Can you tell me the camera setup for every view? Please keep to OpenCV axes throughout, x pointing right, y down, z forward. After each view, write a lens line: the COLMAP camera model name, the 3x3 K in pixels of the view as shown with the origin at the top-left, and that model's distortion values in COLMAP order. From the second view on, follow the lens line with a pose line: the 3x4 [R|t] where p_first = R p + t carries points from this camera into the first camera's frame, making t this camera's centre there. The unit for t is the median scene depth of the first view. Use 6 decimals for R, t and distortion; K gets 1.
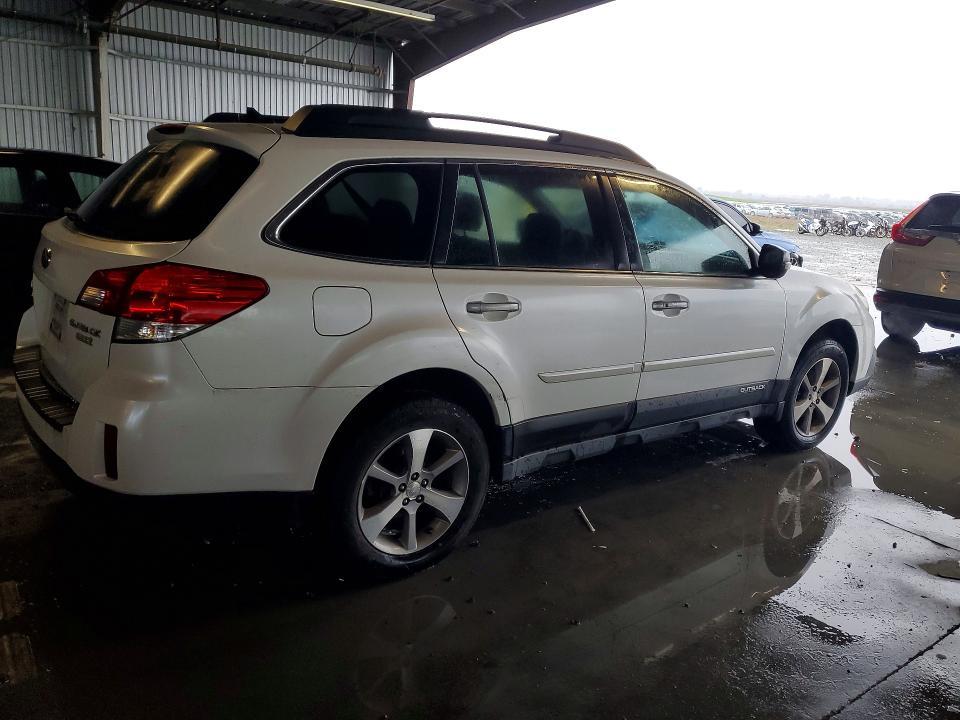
lens RADIAL K [[726.2, 0, 480.0], [0, 726.2, 360.0], [0, 0, 1]] dist [-0.027182, -0.003806]
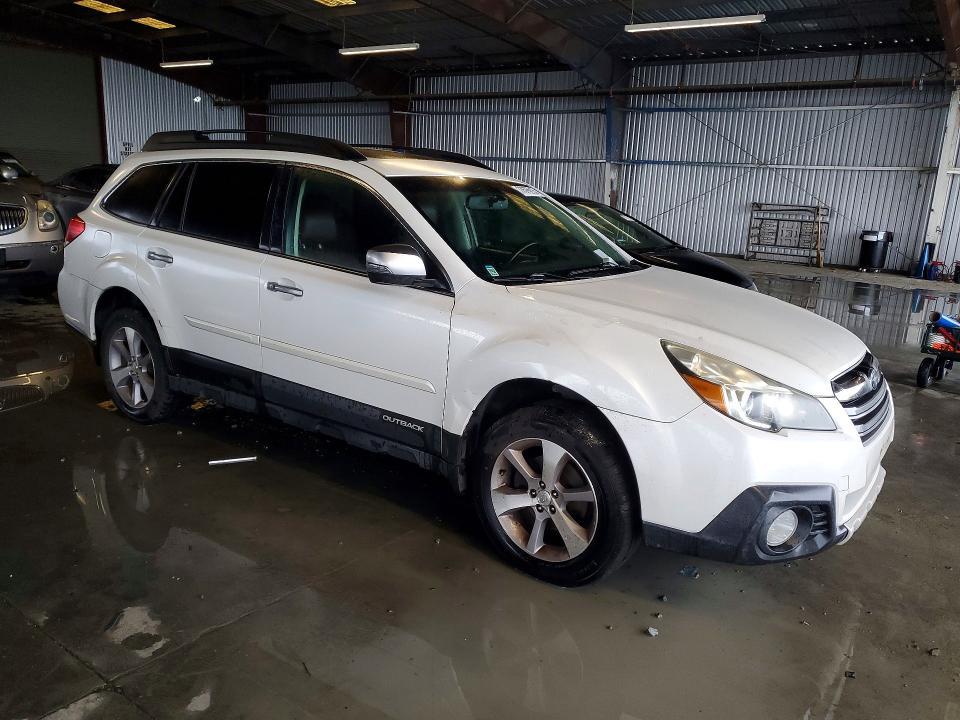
lens RADIAL K [[691.6, 0, 480.0], [0, 691.6, 360.0], [0, 0, 1]] dist [-0.000048, 0.000566]
pose [[0.354639, 0.184448, -0.916630, 0.831527], [-0.257242, 0.961764, 0.094005, -0.092042], [0.898920, 0.202458, 0.388527, 0.589130]]
